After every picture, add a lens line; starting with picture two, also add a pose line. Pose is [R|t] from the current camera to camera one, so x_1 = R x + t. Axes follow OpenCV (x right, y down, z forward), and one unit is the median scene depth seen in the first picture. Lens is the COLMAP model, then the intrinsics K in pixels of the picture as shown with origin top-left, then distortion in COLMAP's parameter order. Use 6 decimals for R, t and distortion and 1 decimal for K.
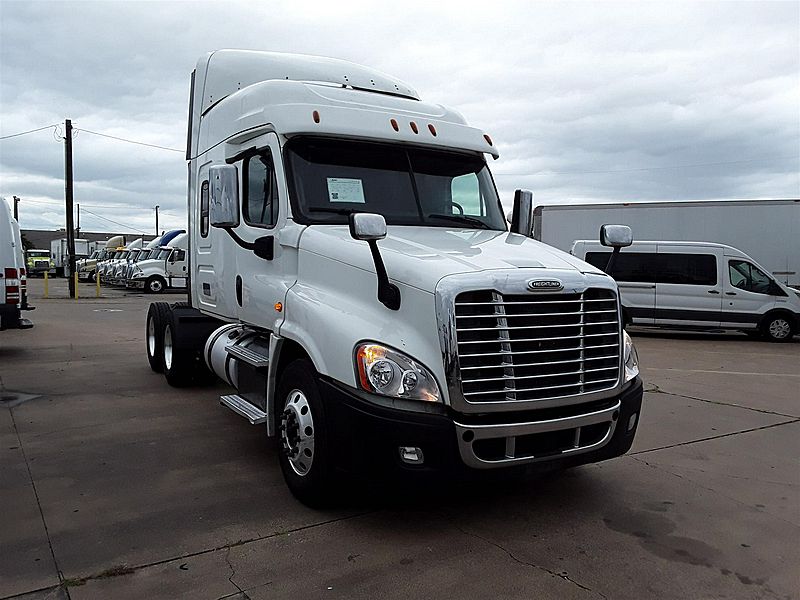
lens RADIAL K [[654.9, 0, 403.6], [0, 654.9, 288.6], [0, 0, 1]] dist [0.022100, 0.008571]
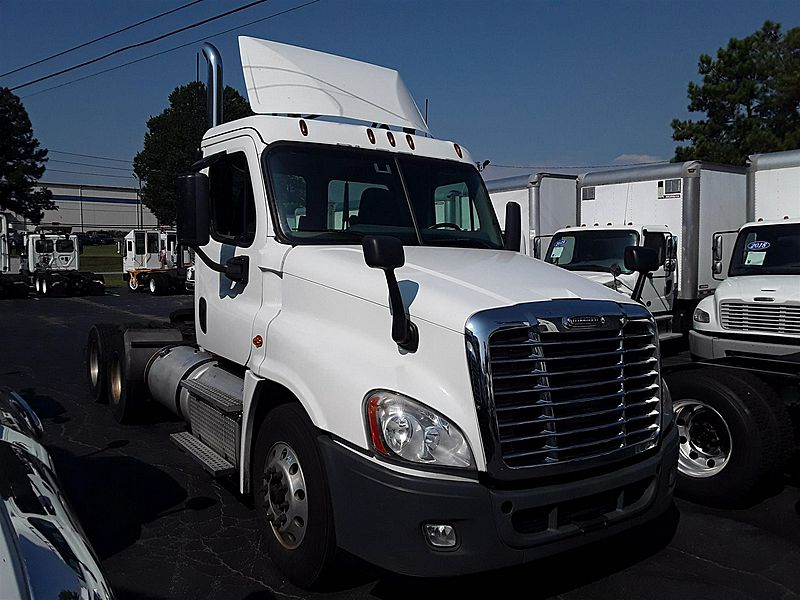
lens RADIAL K [[654.9, 0, 410.6], [0, 654.9, 285.8], [0, 0, 1]] dist [0.022100, 0.008571]
pose [[0.995457, 0.006339, 0.095003, -0.087870], [-0.004507, 0.999800, -0.019488, -0.032087], [-0.095107, 0.018971, 0.995286, 0.160753]]
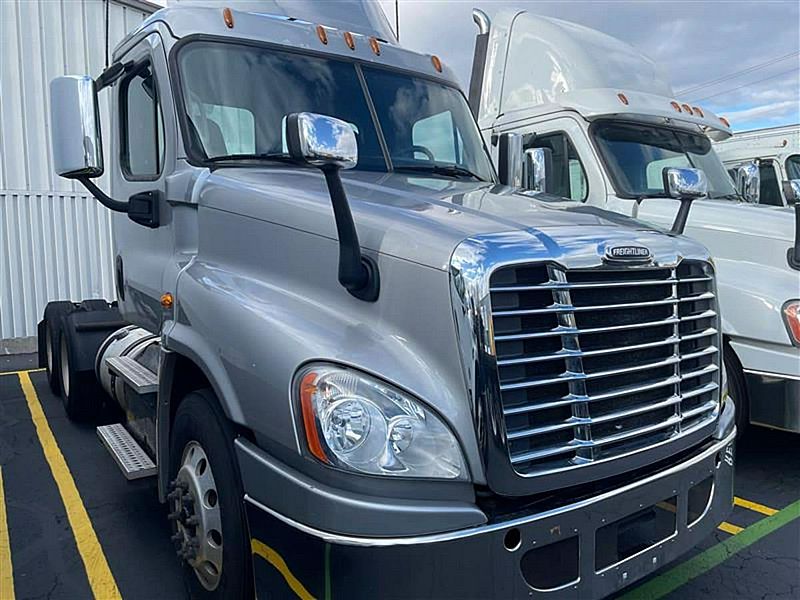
lens RADIAL K [[654.9, 0, 399.4], [0, 654.9, 292.5], [0, 0, 1]] dist [0.022100, 0.008571]
pose [[0.993414, -0.014357, 0.113674, -0.046285], [0.011145, 0.999522, 0.028846, 0.009305], [-0.114034, -0.027389, 0.993099, 0.429651]]
